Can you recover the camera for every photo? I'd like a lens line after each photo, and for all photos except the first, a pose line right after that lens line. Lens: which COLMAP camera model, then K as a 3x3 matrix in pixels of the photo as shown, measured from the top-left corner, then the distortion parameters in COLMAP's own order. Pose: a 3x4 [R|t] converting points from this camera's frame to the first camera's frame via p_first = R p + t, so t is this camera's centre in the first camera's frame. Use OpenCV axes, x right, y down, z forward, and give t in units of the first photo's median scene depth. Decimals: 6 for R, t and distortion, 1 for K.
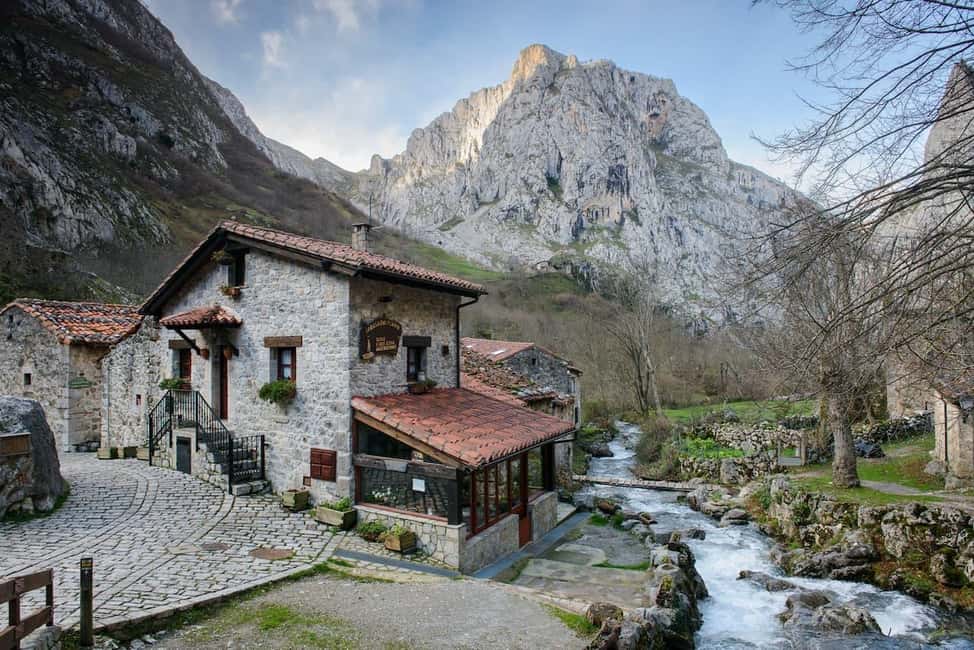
lens RADIAL K [[706.1, 0, 487.0], [0, 706.1, 325.0], [0, 0, 1]] dist [-0.029800, -0.000204]
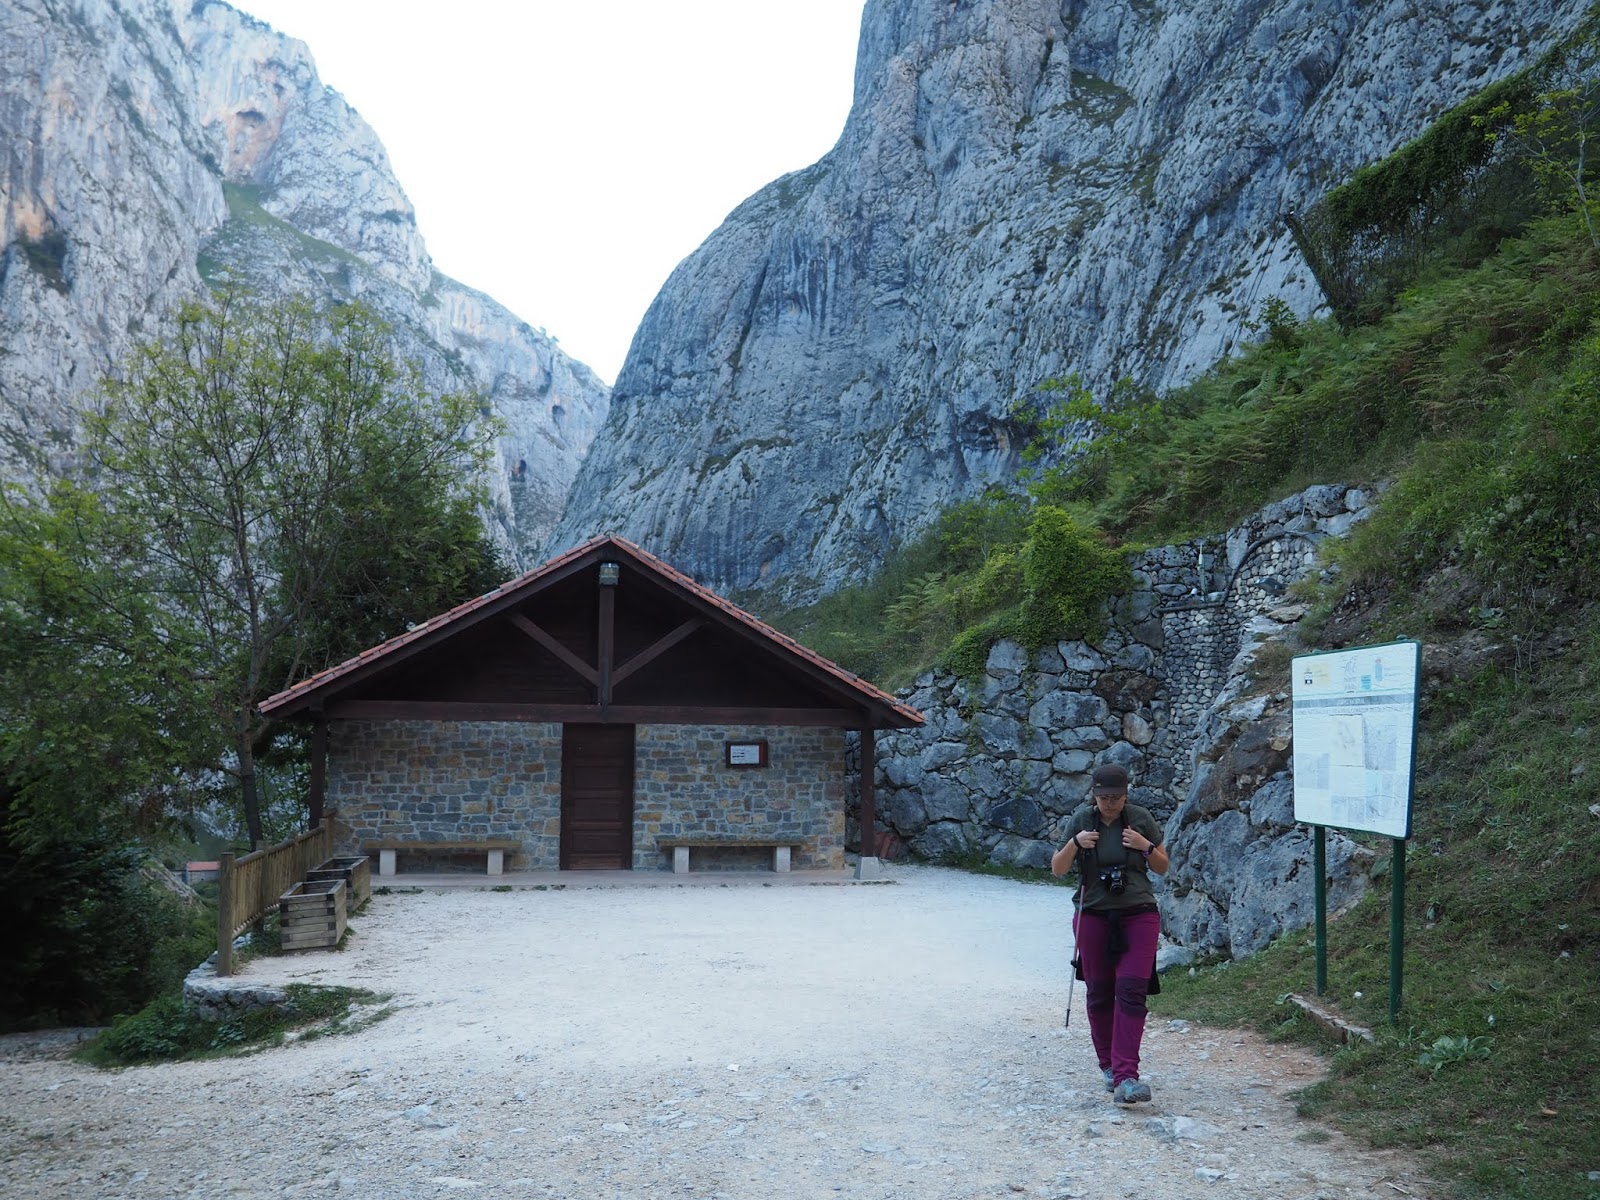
lens RADIAL K [[1333.3, 0, 800.0], [0, 1333.3, 600.0], [0, 0, 1]] dist [-0.053262, 0.016310]
pose [[0.850082, 0.076965, 0.520996, 0.197549], [-0.039784, 0.995822, -0.082196, 0.030194], [-0.525146, 0.049146, 0.849592, 0.327043]]
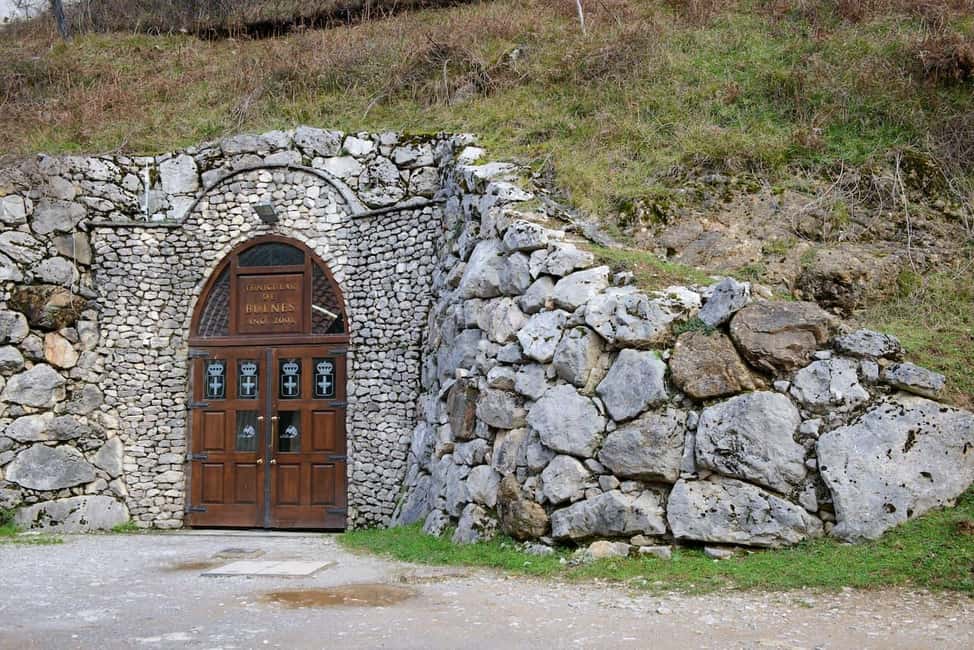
lens RADIAL K [[994.9, 0, 487.0], [0, 994.9, 325.0], [0, 0, 1]] dist [0.051307, 0.003522]
pose [[-0.093436, 0.108613, 0.989683, 0.198332], [-0.031136, 0.993227, -0.111941, 0.031109], [-0.995138, -0.041274, -0.089421, 0.335464]]
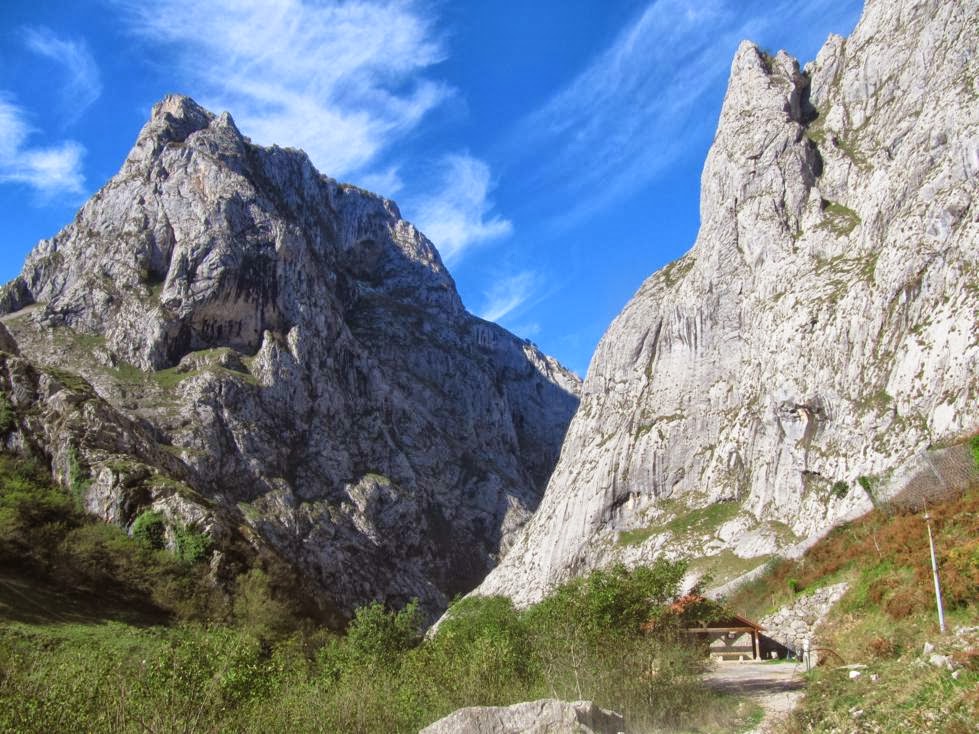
lens RADIAL K [[807.0, 0, 489.5], [0, 807.0, 367.0], [0, 0, 1]] dist [-0.039412, 0.018684]
pose [[0.952416, 0.076480, 0.295050, 0.173401], [-0.008925, 0.974591, -0.223813, 0.025689], [-0.304670, 0.210530, 0.928899, 0.292837]]
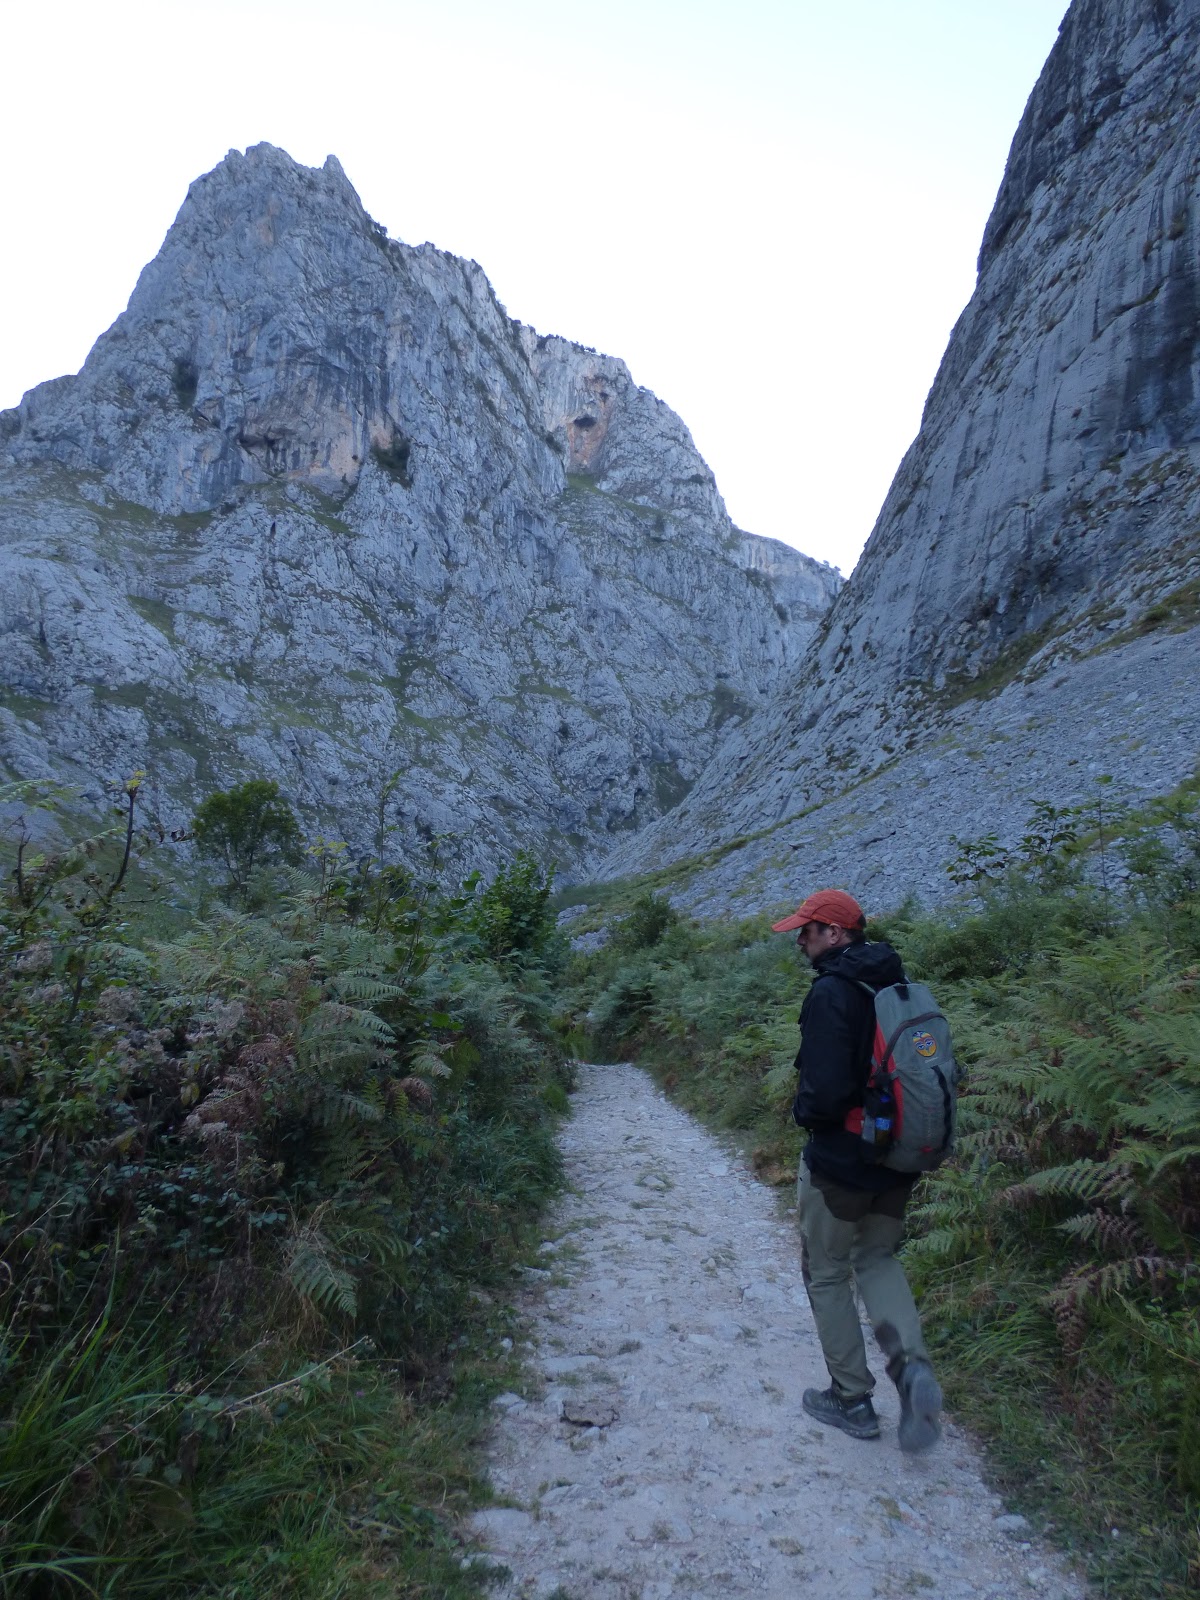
lens RADIAL K [[956.1, 0, 600.0], [0, 956.1, 800.0], [0, 0, 1]] dist [-0.023390, 0.001321]
pose [[0.991911, 0.039109, 0.120761, 0.255494], [-0.026019, 0.993796, -0.108133, 0.064338], [-0.124241, 0.104116, 0.986775, 0.513966]]
